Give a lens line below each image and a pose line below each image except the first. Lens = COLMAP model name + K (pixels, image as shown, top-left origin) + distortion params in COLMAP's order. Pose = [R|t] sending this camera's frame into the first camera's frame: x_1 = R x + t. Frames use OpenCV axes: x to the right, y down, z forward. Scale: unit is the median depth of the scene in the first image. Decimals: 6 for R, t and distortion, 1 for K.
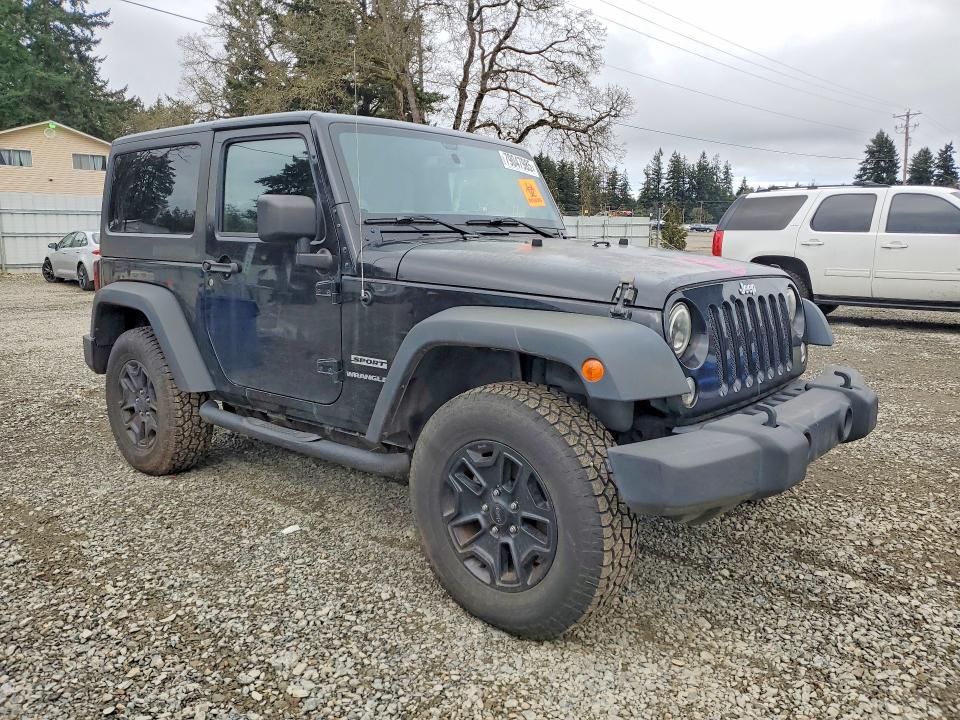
lens RADIAL K [[782.8, 0, 480.0], [0, 782.8, 360.0], [0, 0, 1]] dist [0.033771, -0.002424]
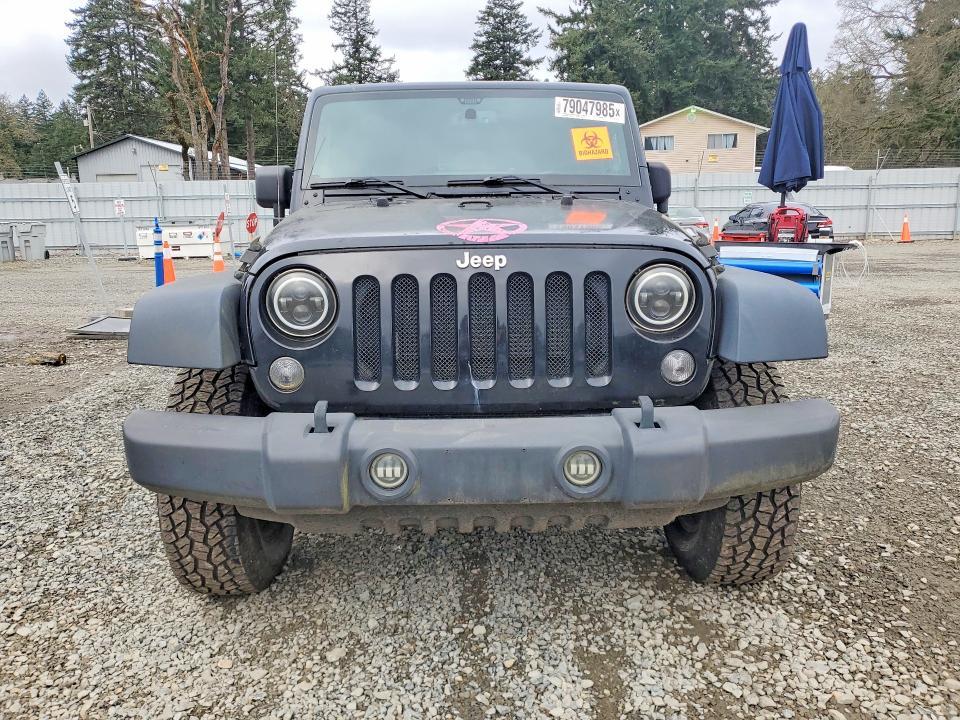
lens RADIAL K [[782.8, 0, 480.0], [0, 782.8, 360.0], [0, 0, 1]] dist [0.033771, -0.002424]
pose [[0.642726, 0.127501, -0.755411, 0.649539], [-0.104502, 0.991428, 0.078423, -0.038884], [0.758935, 0.028537, 0.650541, 0.374048]]
